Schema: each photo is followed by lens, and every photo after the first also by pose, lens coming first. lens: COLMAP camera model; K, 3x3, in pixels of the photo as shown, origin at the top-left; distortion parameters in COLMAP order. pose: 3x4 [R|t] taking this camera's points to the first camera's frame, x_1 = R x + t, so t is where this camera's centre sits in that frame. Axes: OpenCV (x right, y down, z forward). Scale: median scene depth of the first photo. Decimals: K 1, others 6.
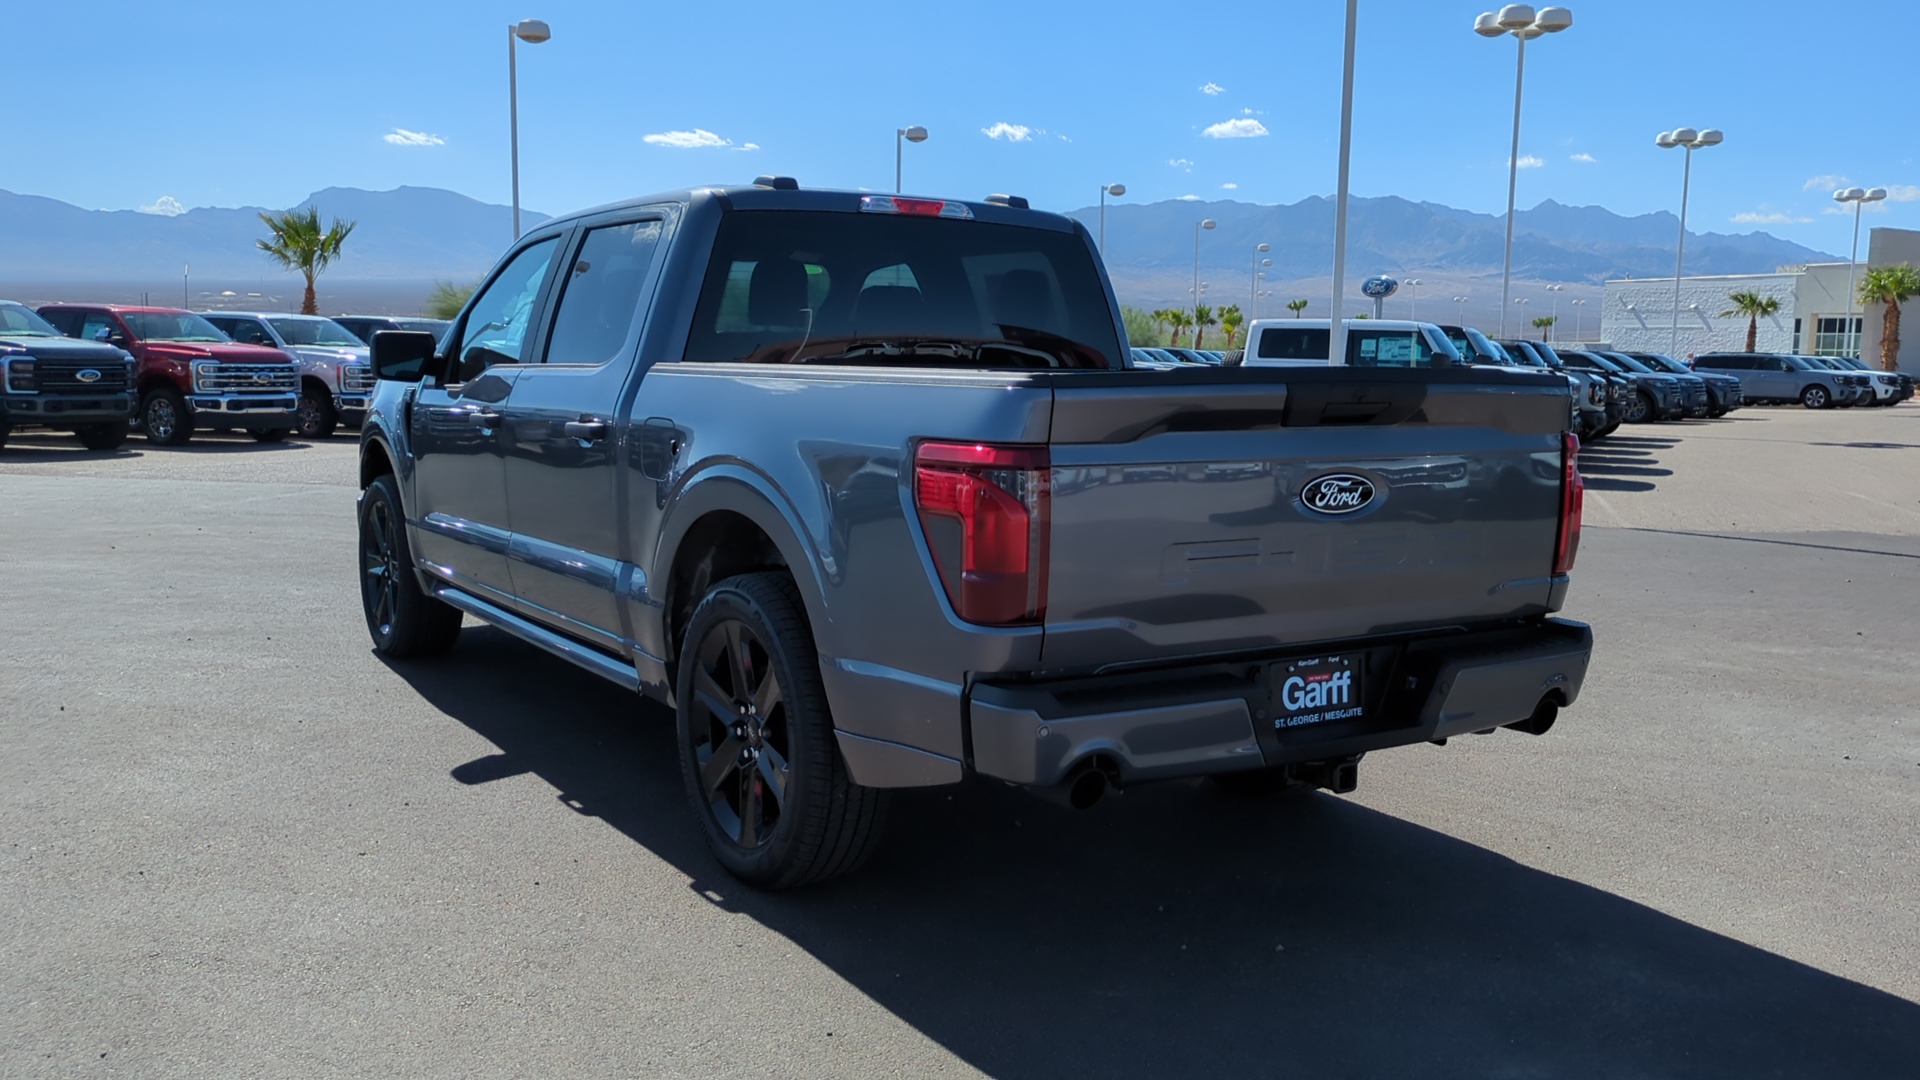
lens RADIAL K [[1652.0, 0, 976.8], [0, 1652.0, 528.1], [0, 0, 1]] dist [0.051646, -0.049215]
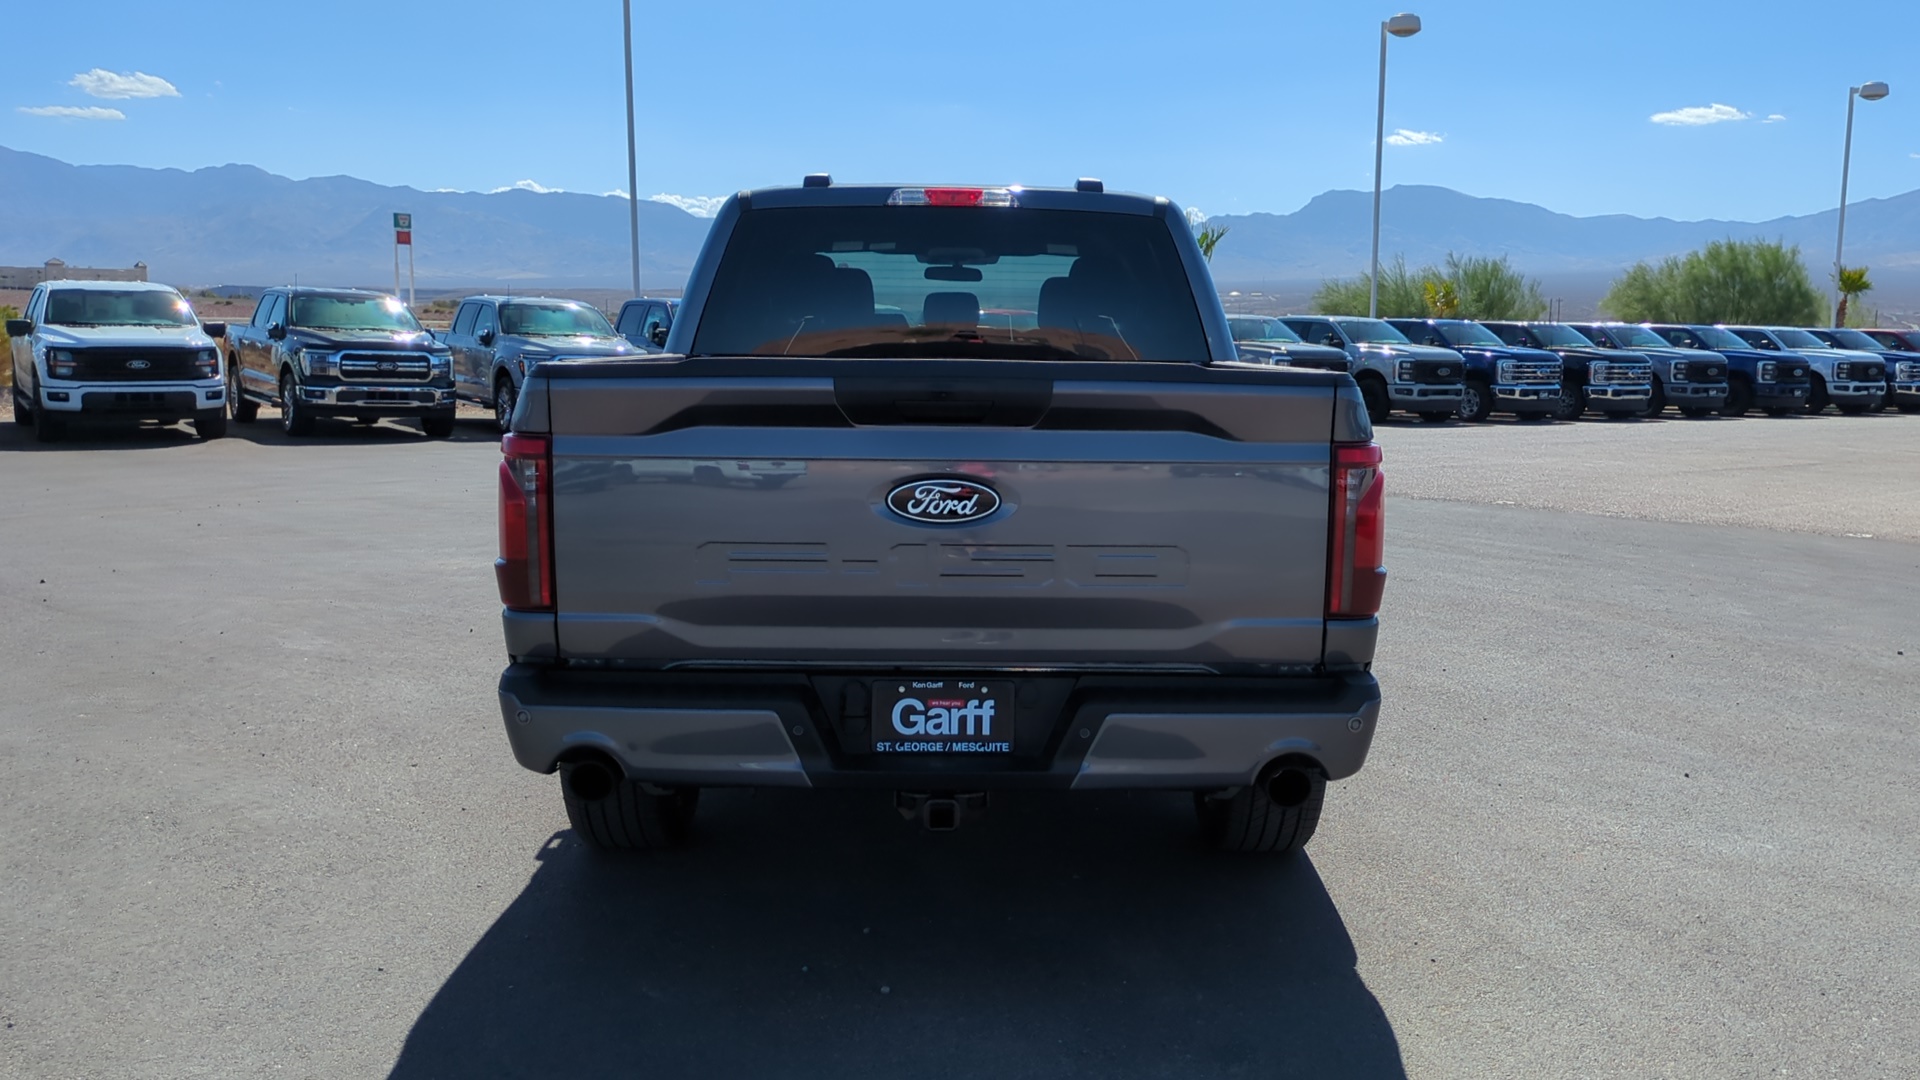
lens RADIAL K [[1652.0, 0, 970.6], [0, 1652.0, 536.5], [0, 0, 1]] dist [0.051646, -0.049215]
pose [[0.838704, 0.059977, -0.541274, 0.694901], [-0.055802, 0.998150, 0.024137, -0.023155], [0.541721, 0.009961, 0.840500, 0.243429]]
